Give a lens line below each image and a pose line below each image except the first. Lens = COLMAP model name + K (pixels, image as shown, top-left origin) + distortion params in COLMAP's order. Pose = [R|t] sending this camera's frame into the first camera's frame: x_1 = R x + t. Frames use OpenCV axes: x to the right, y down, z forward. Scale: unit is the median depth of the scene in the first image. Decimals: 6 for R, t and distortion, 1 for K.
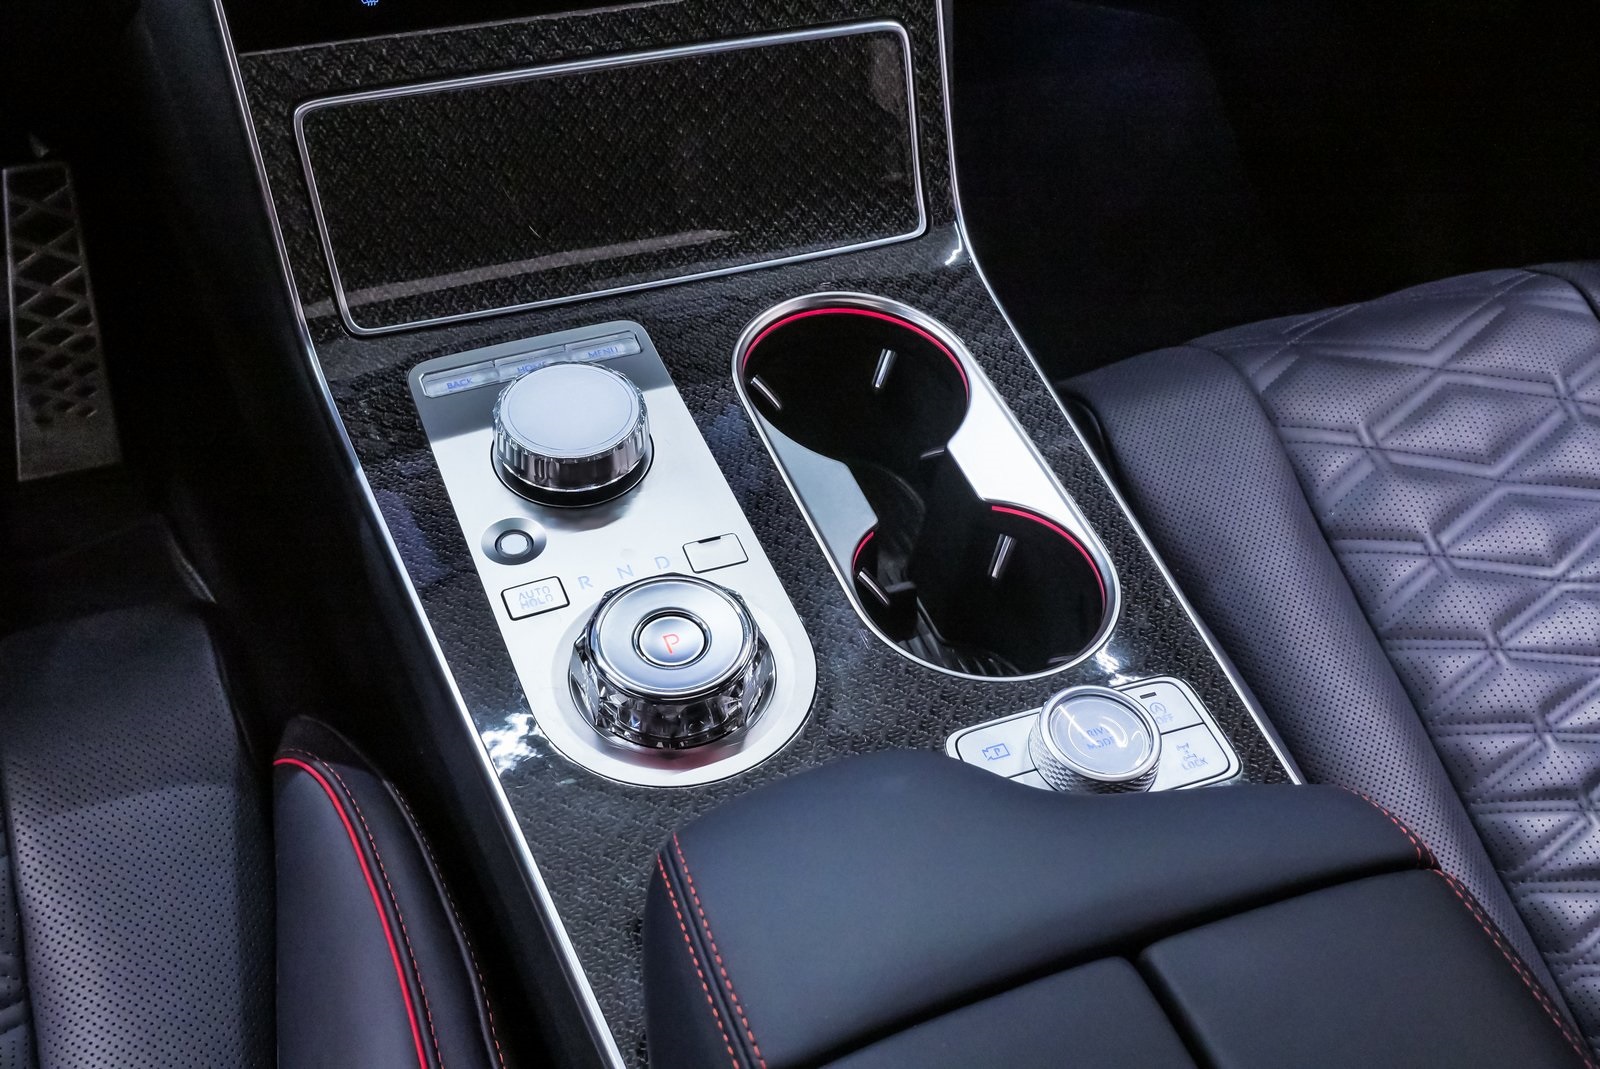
lens RADIAL K [[1680.2, 0, 763.0], [0, 1680.2, 551.6], [0, 0, 1]] dist [0.011483, 0.000000]
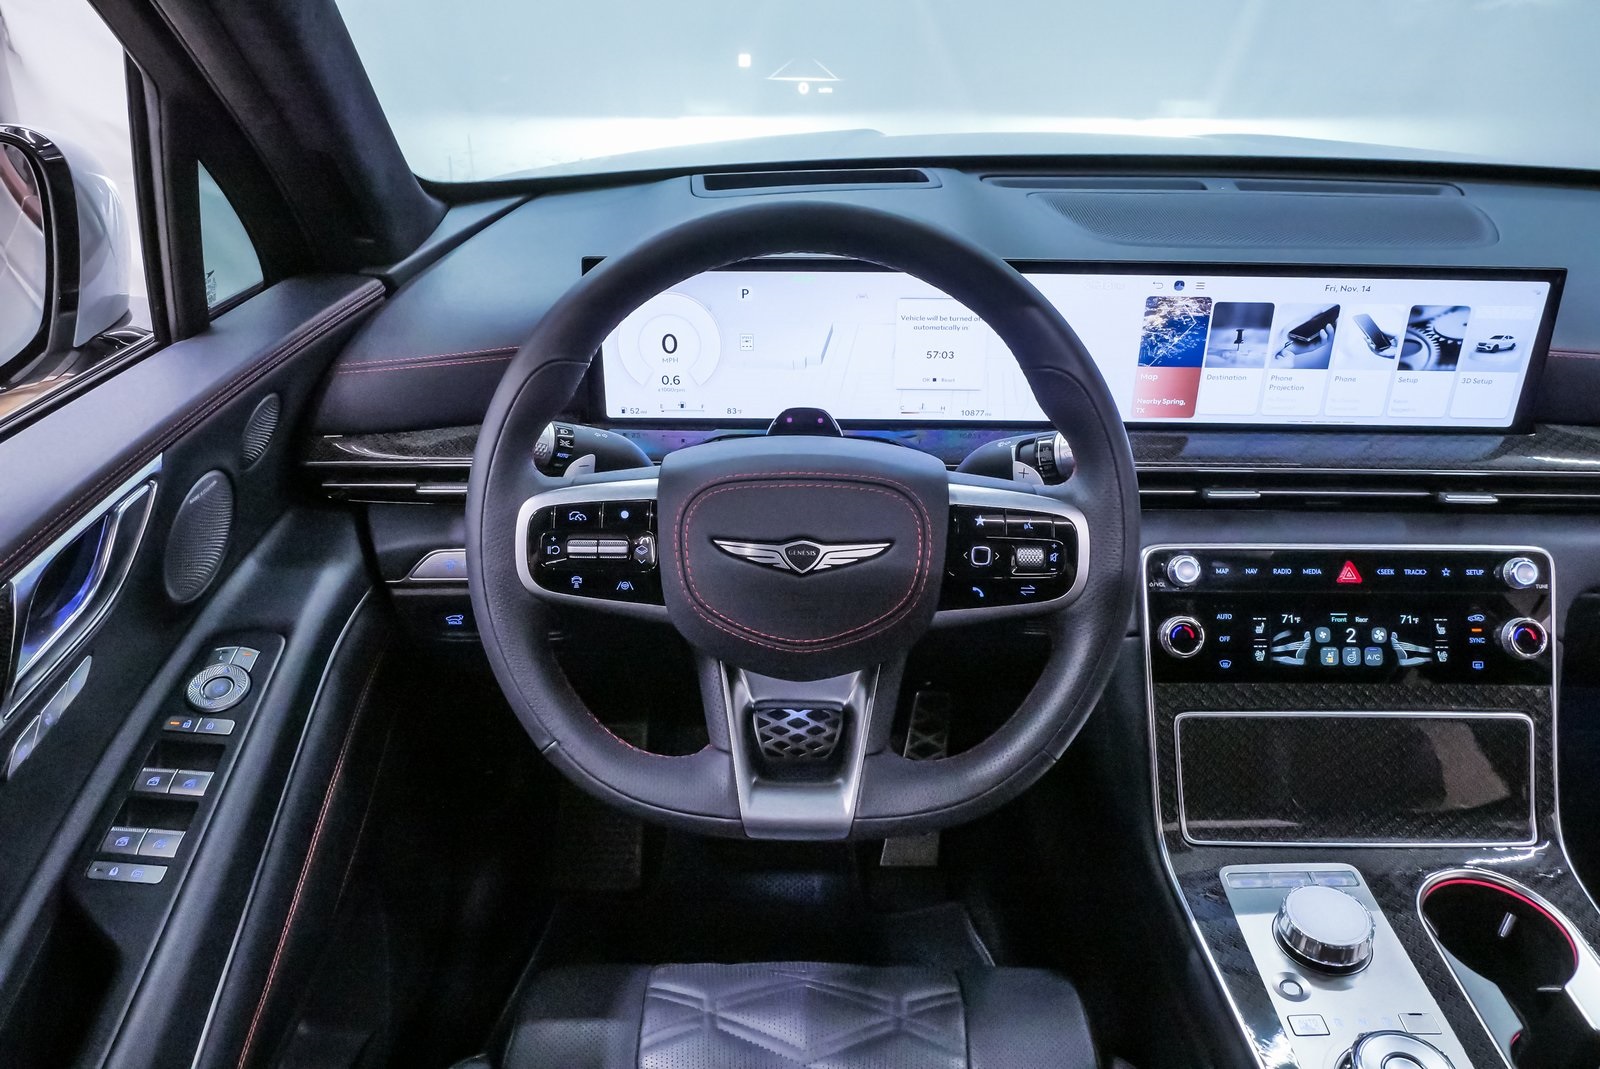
lens RADIAL K [[1137.9, 0, 801.4], [0, 1137.9, 539.8], [0, 0, 1]] dist [-0.049025, 0.018154]
pose [[0.921630, 0.111007, -0.371855, -0.209769], [-0.232215, 0.925484, -0.299259, 0.026860], [0.310926, 0.362156, 0.878731, -0.291975]]
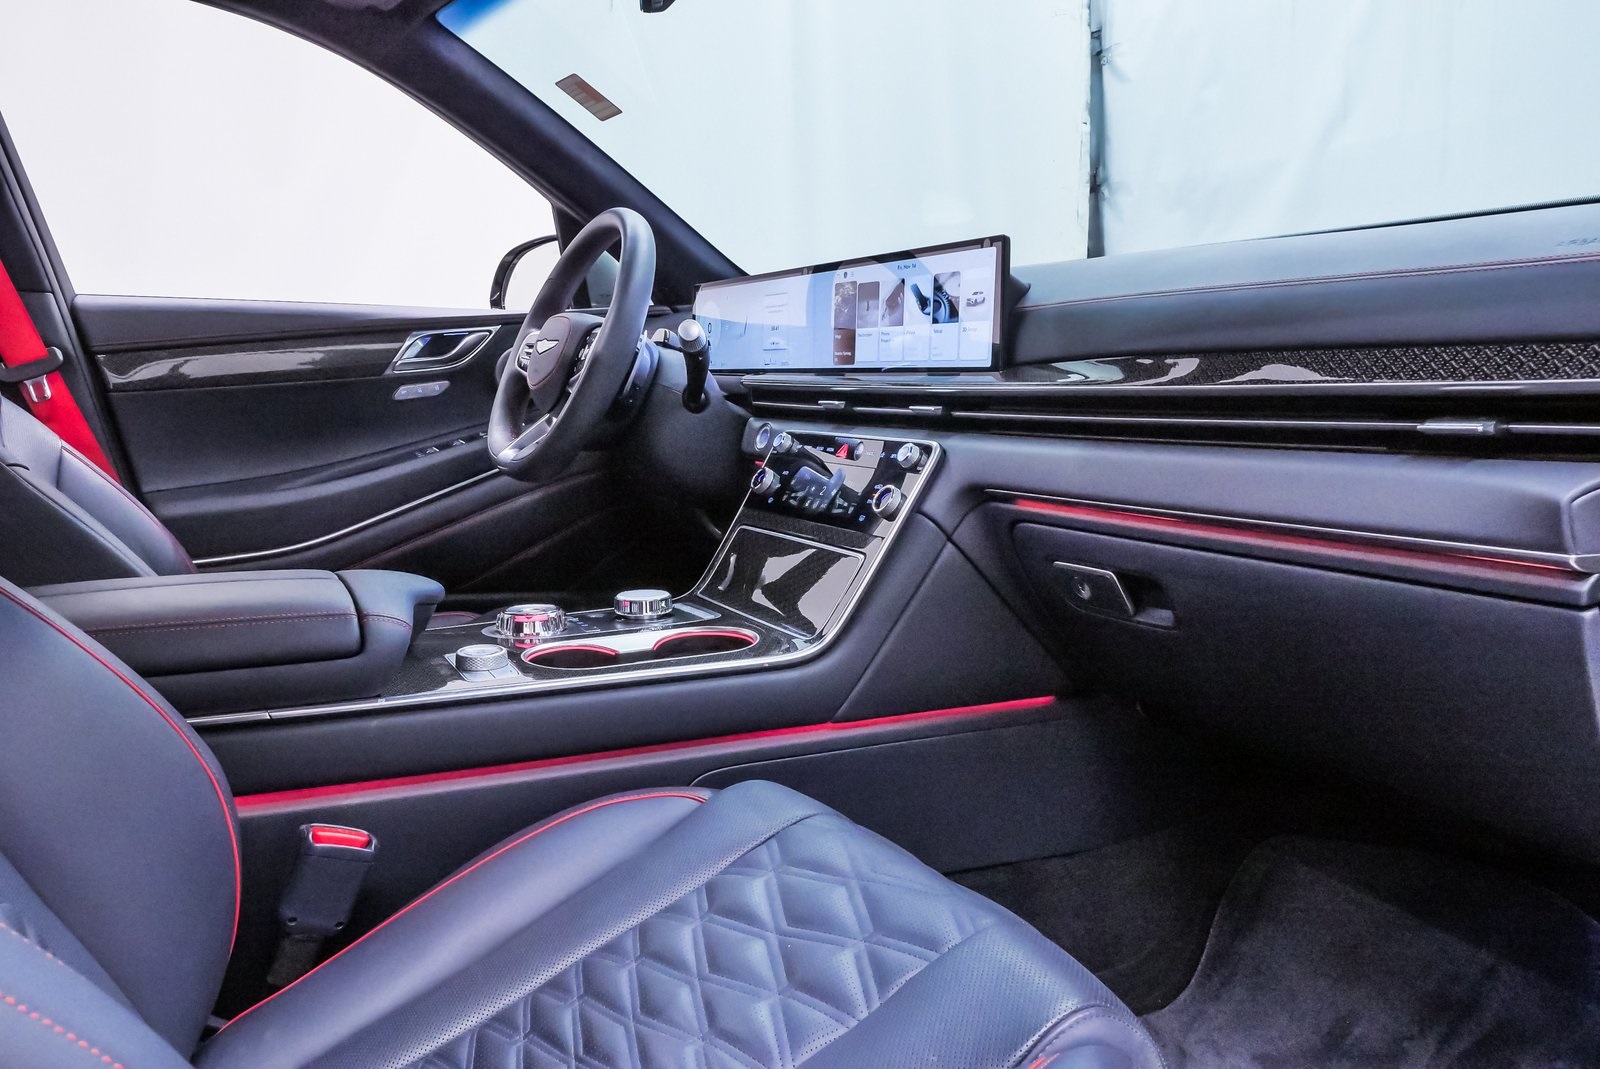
lens RADIAL K [[1137.9, 0, 792.9], [0, 1137.9, 537.5], [0, 0, 1]] dist [-0.049025, 0.018154]
pose [[0.118243, 0.070633, -0.990469, 1.597708], [-0.710037, 0.703313, -0.034609, -0.239114], [0.694166, 0.707362, 0.133314, 0.791390]]
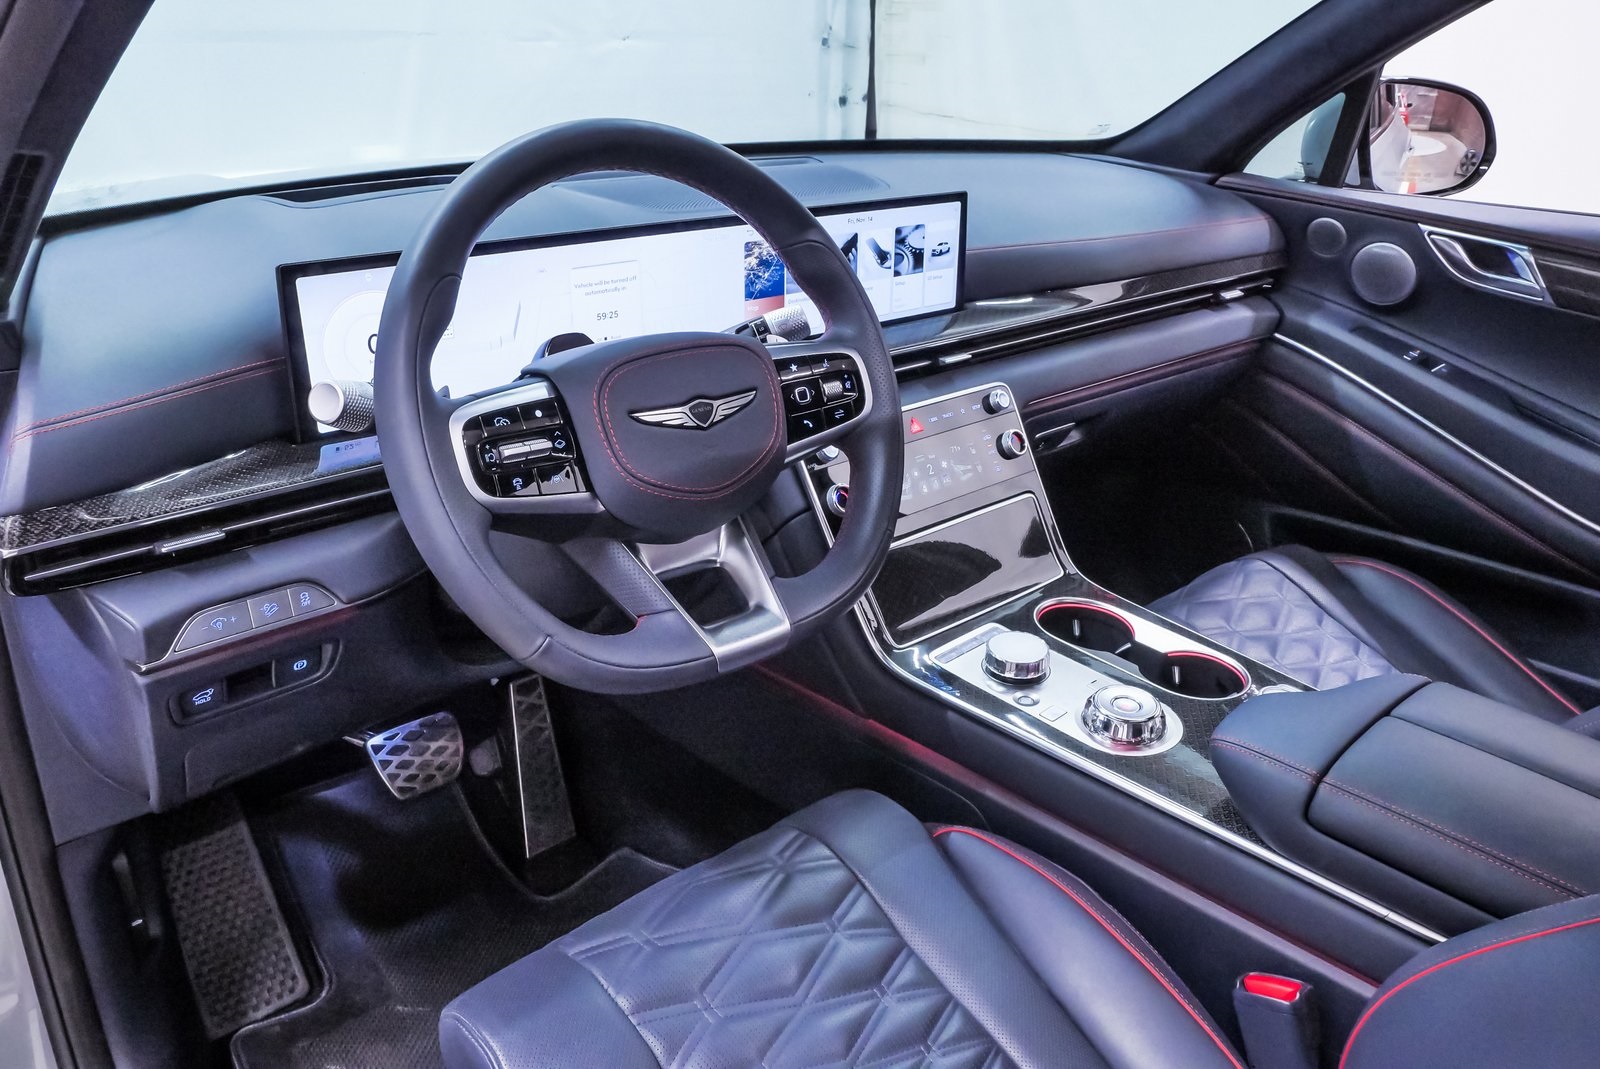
lens RADIAL K [[1137.9, 0, 770.1], [0, 1137.9, 553.1], [0, 0, 1]] dist [-0.049025, 0.018154]
pose [[0.945839, -0.188875, 0.264035, -0.791654], [0.270583, 0.908053, -0.319727, 0.203572], [-0.179369, 0.373854, 0.909978, -0.431192]]
